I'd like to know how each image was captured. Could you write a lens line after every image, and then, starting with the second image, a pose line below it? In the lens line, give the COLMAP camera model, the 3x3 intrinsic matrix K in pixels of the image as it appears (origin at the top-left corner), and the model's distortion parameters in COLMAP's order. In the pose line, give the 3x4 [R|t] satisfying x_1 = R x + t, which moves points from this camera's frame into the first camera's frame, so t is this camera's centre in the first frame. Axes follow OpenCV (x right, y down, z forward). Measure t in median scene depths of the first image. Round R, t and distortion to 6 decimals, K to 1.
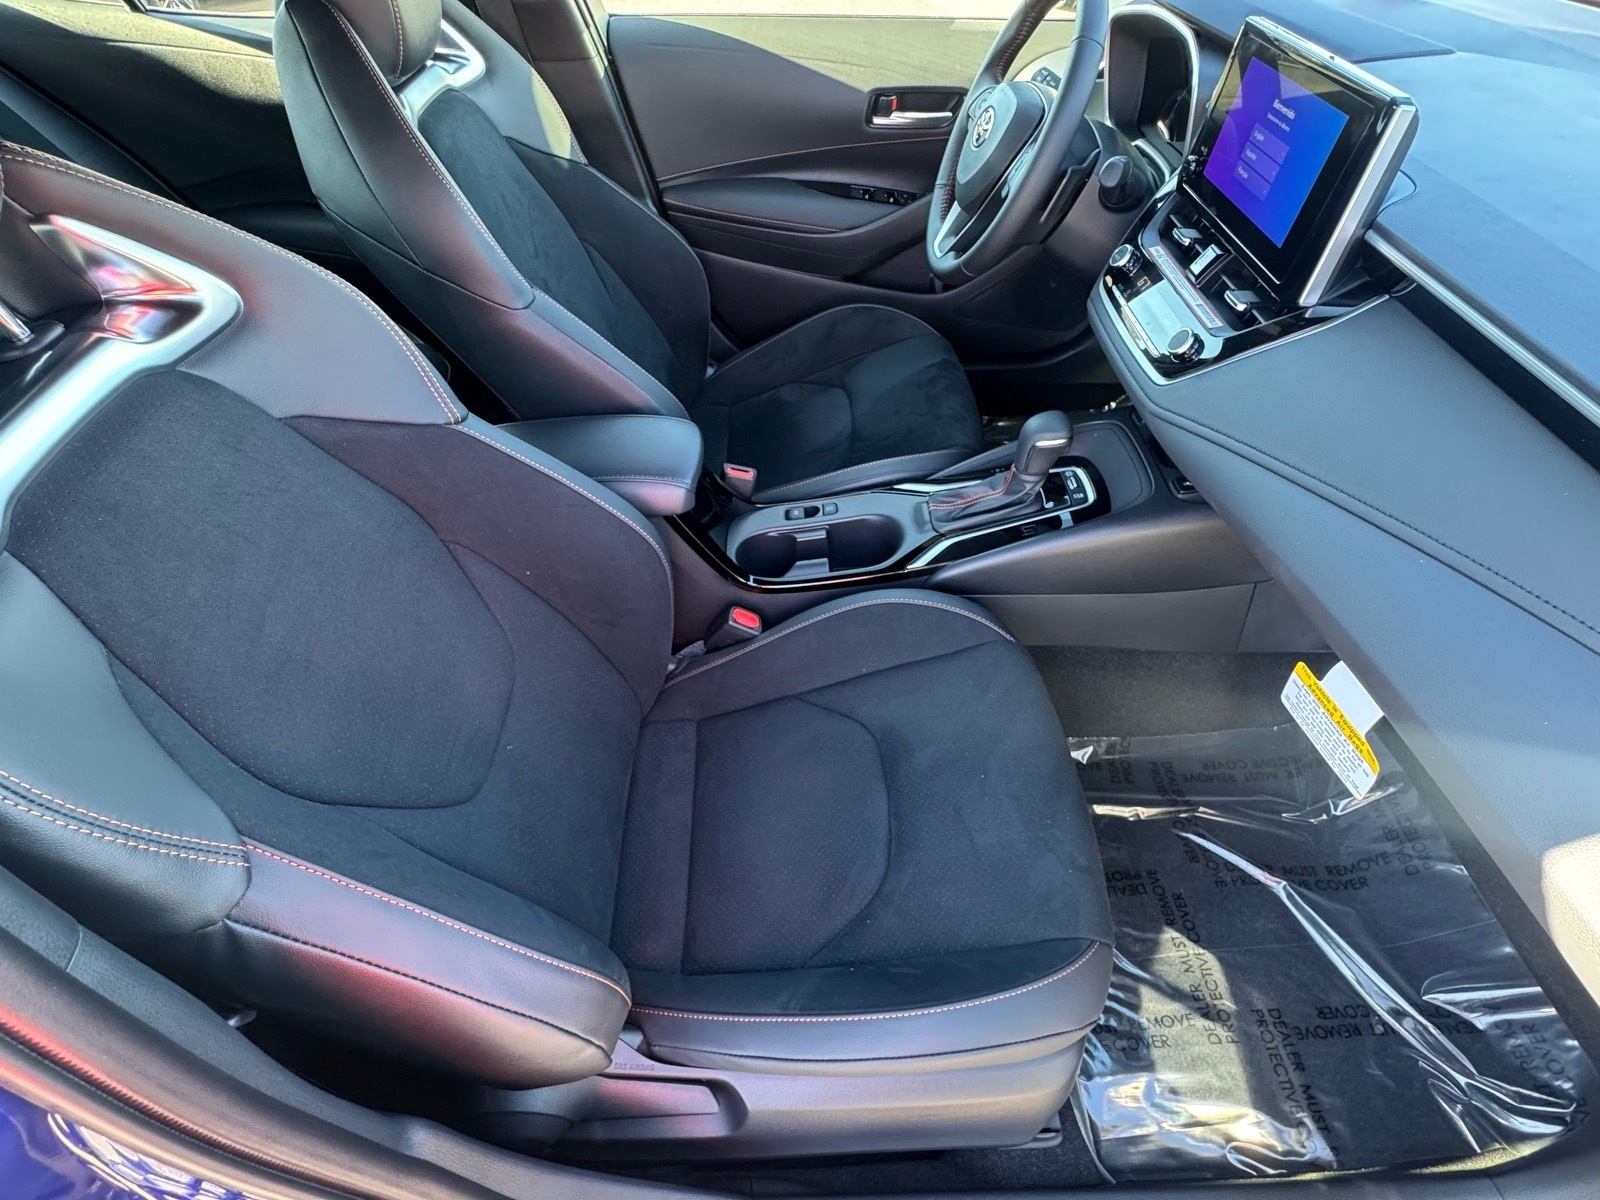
lens RADIAL K [[786.5, 0, 794.6], [0, 786.5, 597.0], [0, 0, 1]] dist [-0.002079, 0.000464]
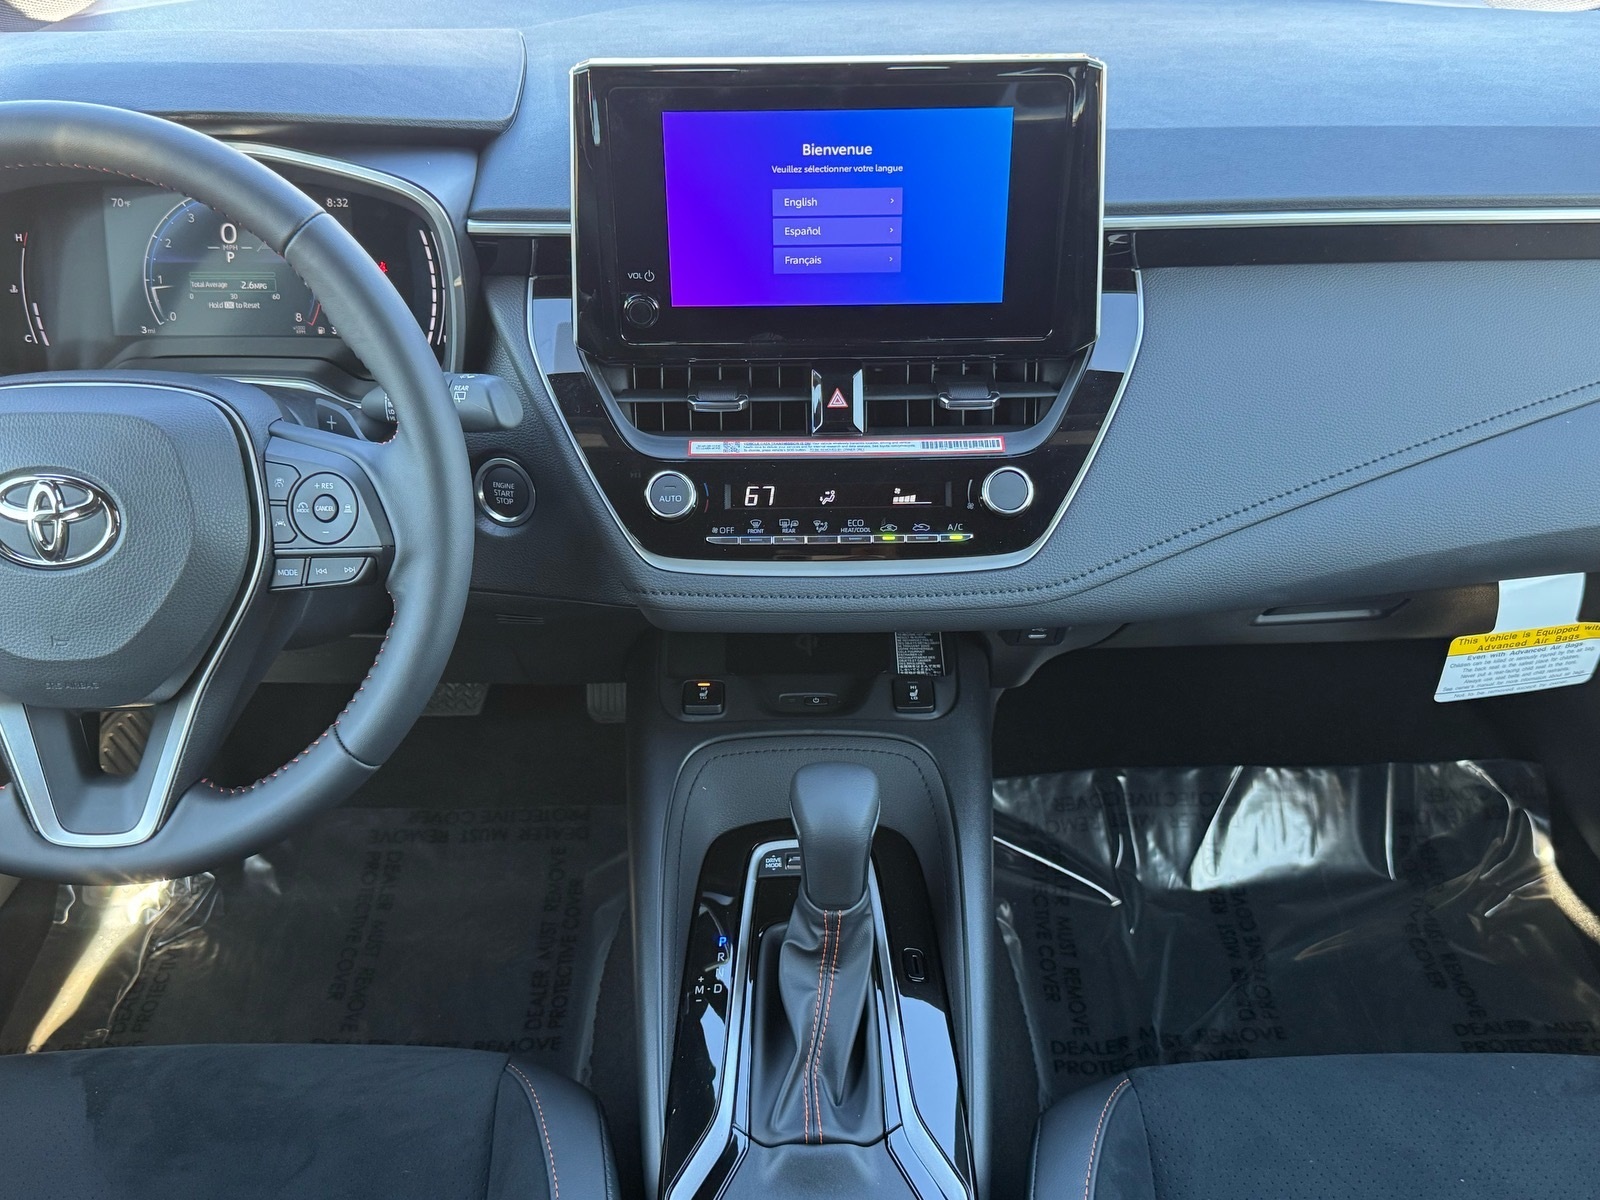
lens RADIAL K [[1647.2, 0, 804.0], [0, 1647.2, 613.6], [0, 0, 1]] dist [0.073356, 0.000000]
pose [[0.009413, -0.532365, 0.846463, -0.440647], [0.734951, 0.577682, 0.355148, -0.611874], [-0.678055, 0.618766, 0.396700, 0.507407]]
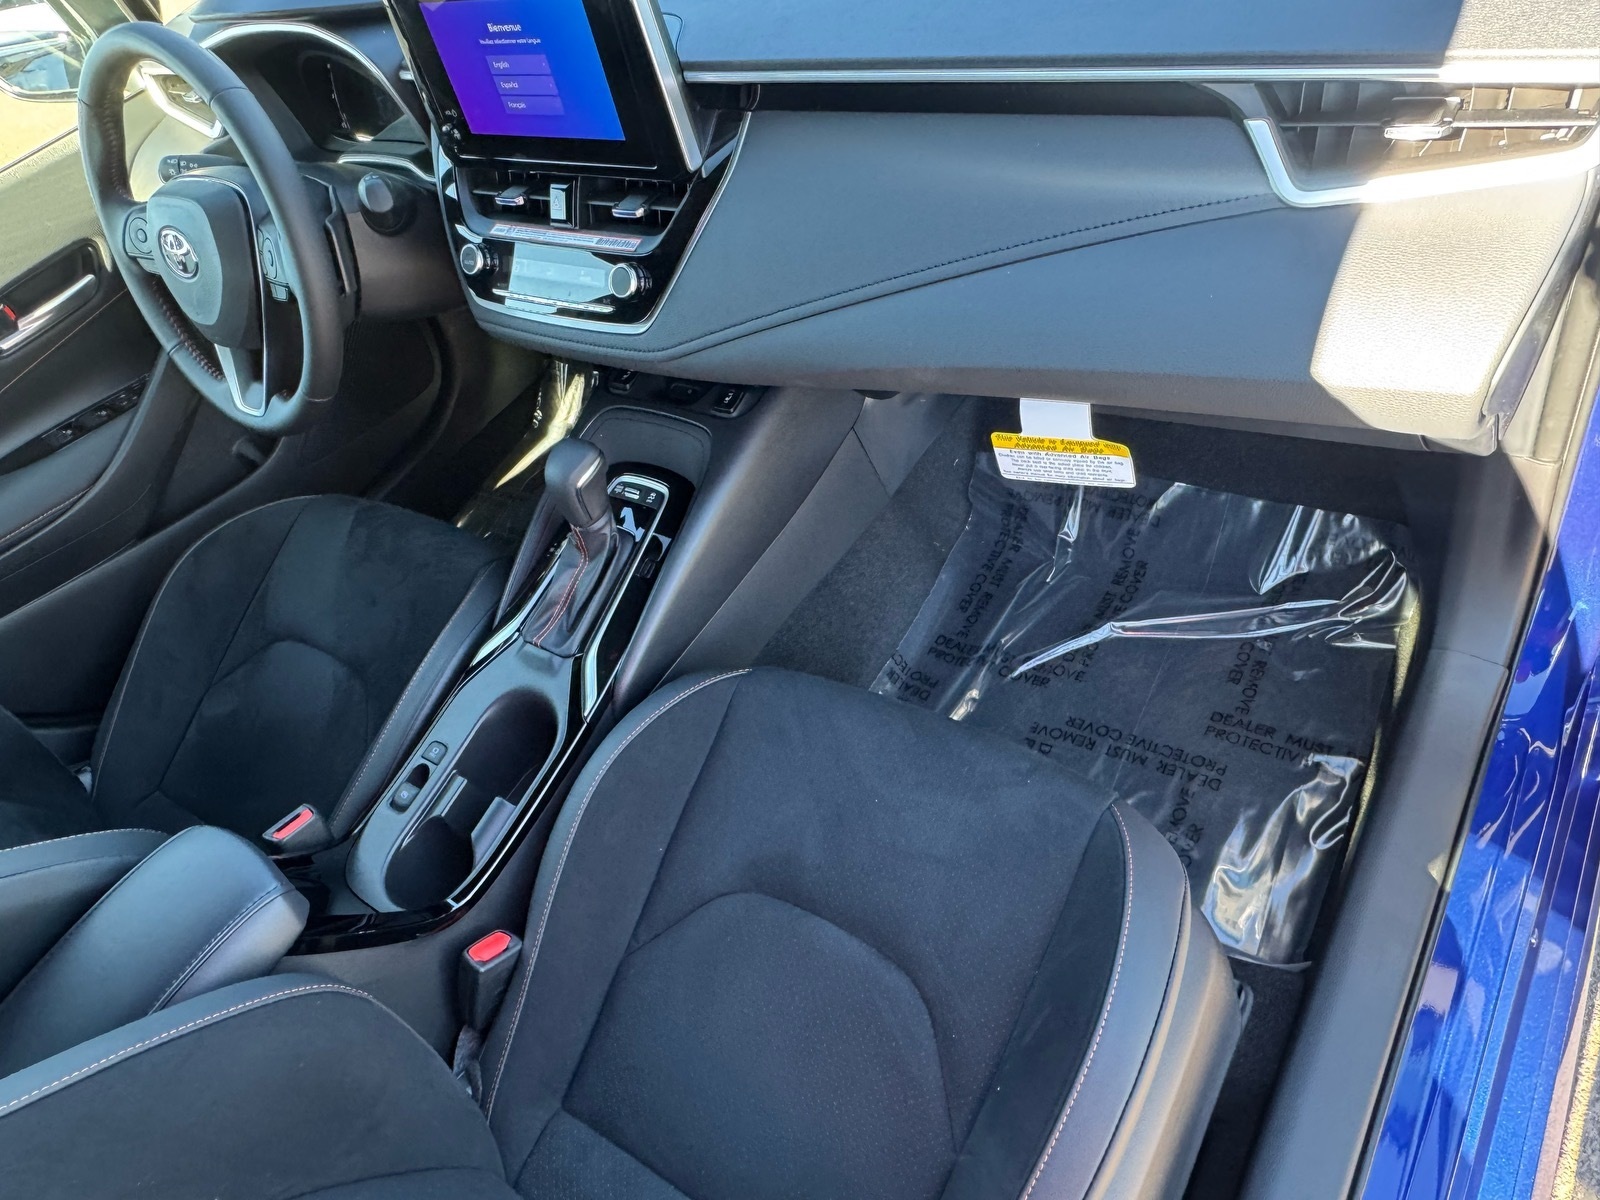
lens RADIAL K [[1050.9, 0, 785.9], [0, 1050.9, 594.6], [0, 0, 1]] dist [0.001185, -0.005194]
pose [[0.548336, -0.704452, 0.450638, -0.117121], [0.755712, 0.648168, 0.093686, -0.061666], [-0.358086, 0.289181, 0.887777, 0.028032]]
